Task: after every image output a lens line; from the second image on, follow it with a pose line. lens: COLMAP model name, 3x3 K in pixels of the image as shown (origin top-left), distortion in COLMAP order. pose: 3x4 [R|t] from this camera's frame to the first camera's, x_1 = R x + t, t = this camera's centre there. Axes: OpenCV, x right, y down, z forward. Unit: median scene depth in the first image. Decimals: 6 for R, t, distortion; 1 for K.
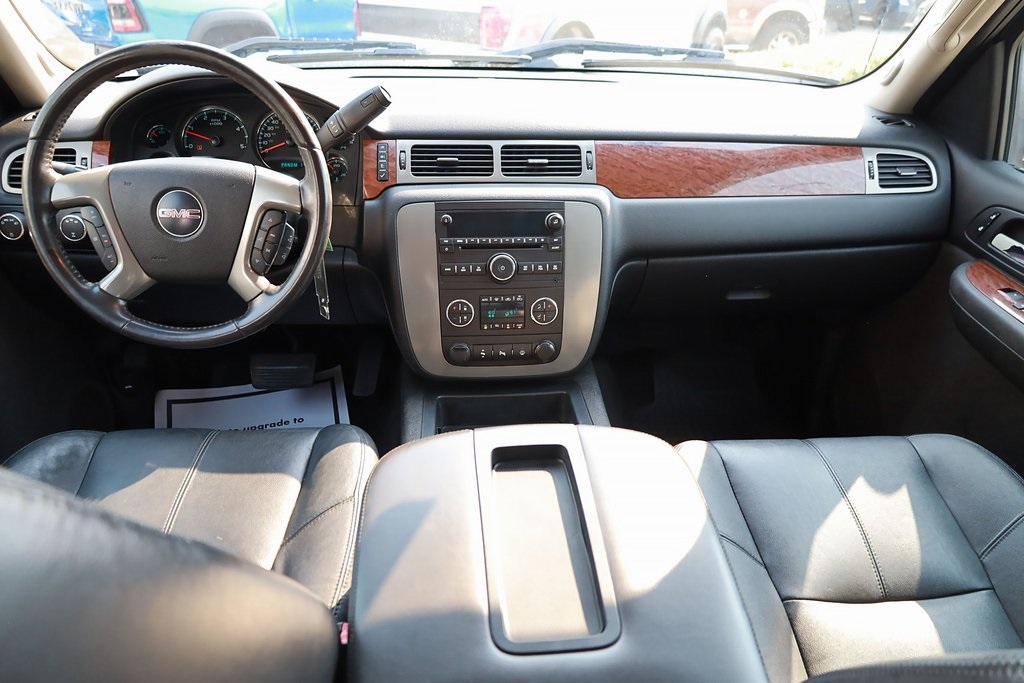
lens RADIAL K [[716.1, 0, 510.5], [0, 716.1, 349.2], [0, 0, 1]] dist [0.007539, 0.009982]
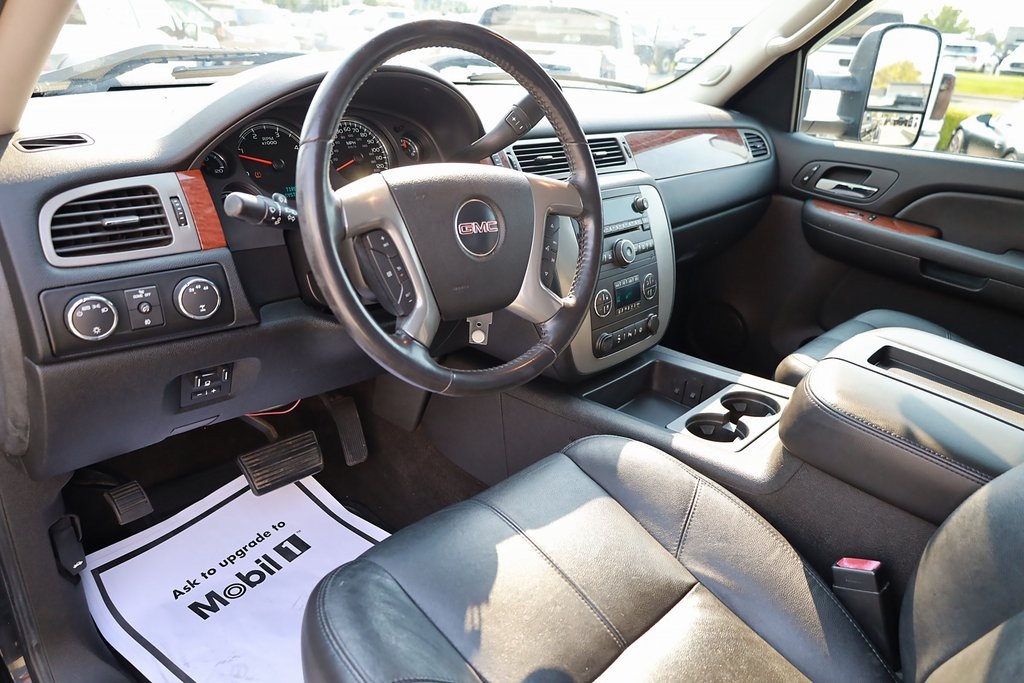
lens RADIAL K [[707.0, 0, 510.8], [0, 707.0, 343.7], [0, 0, 1]] dist [-0.001109, 0.001550]
pose [[0.744363, -0.241377, 0.622624, -0.791444], [0.281480, 0.958920, 0.035235, -0.068393], [-0.605552, 0.149028, 0.781728, 0.311398]]
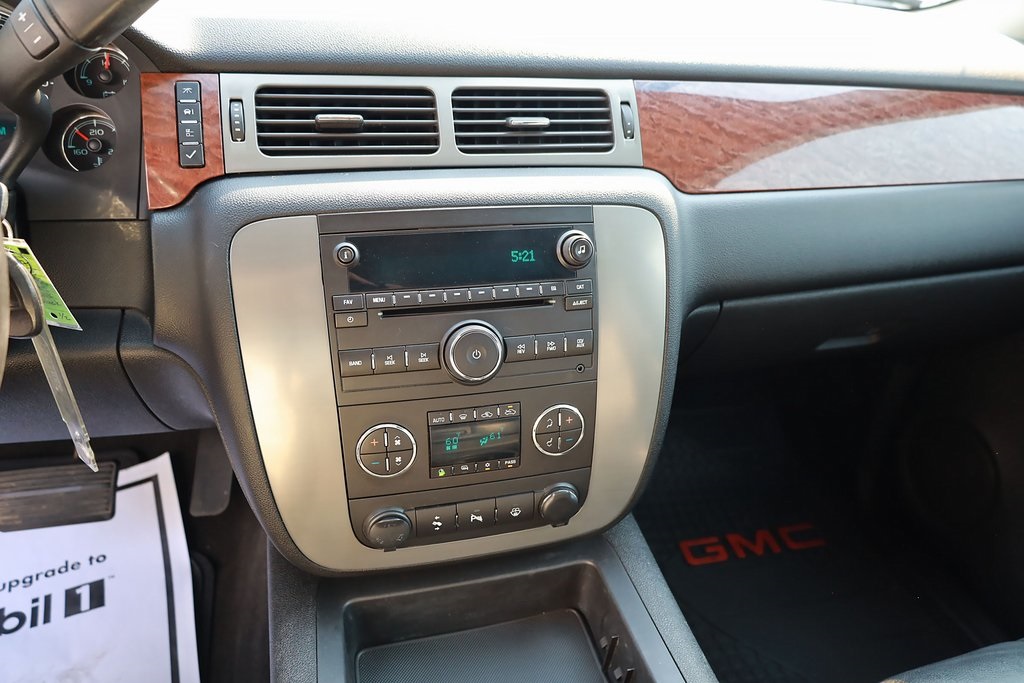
lens RADIAL K [[707.0, 0, 510.8], [0, 707.0, 343.7], [0, 0, 1]] dist [-0.001109, 0.001550]
pose [[0.984513, -0.053706, 0.166880, -0.063500], [0.045895, 0.997678, 0.050320, -0.138837], [-0.169195, -0.041882, 0.984692, 0.531384]]
